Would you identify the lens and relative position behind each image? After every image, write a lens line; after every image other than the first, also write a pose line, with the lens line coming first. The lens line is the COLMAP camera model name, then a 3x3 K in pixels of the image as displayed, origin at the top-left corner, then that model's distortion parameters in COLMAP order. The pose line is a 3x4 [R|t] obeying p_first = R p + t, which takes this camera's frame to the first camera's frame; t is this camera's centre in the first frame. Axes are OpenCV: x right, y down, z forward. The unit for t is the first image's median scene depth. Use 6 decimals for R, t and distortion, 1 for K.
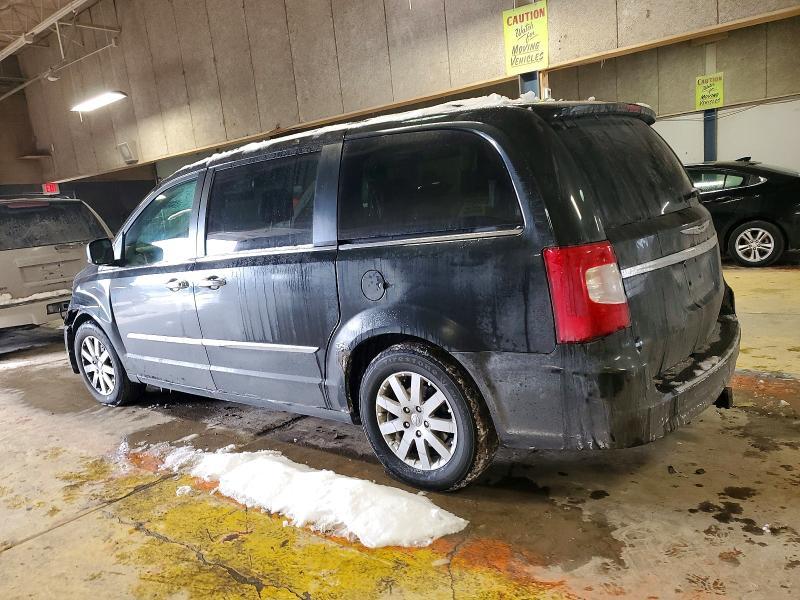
lens RADIAL K [[602.3, 0, 400.0], [0, 602.3, 300.0], [0, 0, 1]] dist [0.005013, 0.003322]
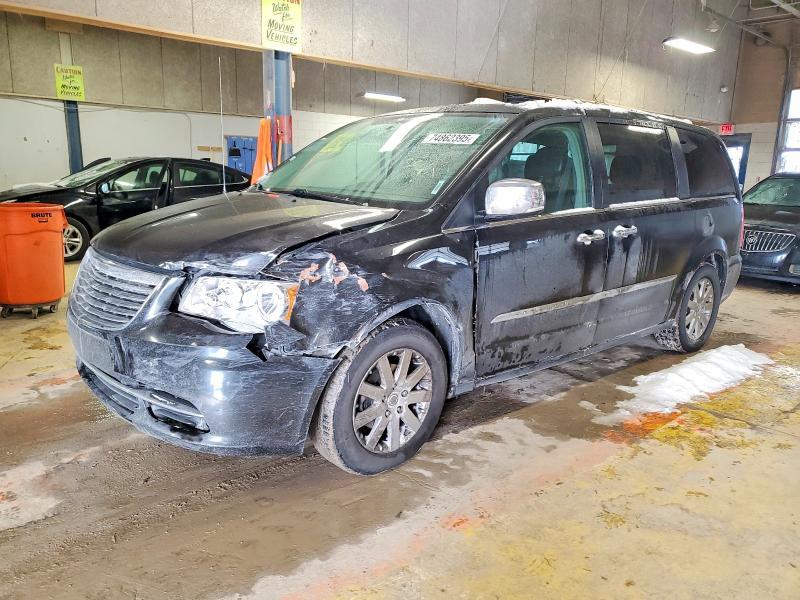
lens RADIAL K [[581.3, 0, 400.0], [0, 581.3, 300.0], [0, 0, 1]] dist [0.002703, 0.008486]
pose [[0.202198, -0.105468, 0.973649, -0.368796], [0.110800, 0.990265, 0.084258, -0.011621], [-0.973057, 0.090843, 0.211916, 0.314983]]
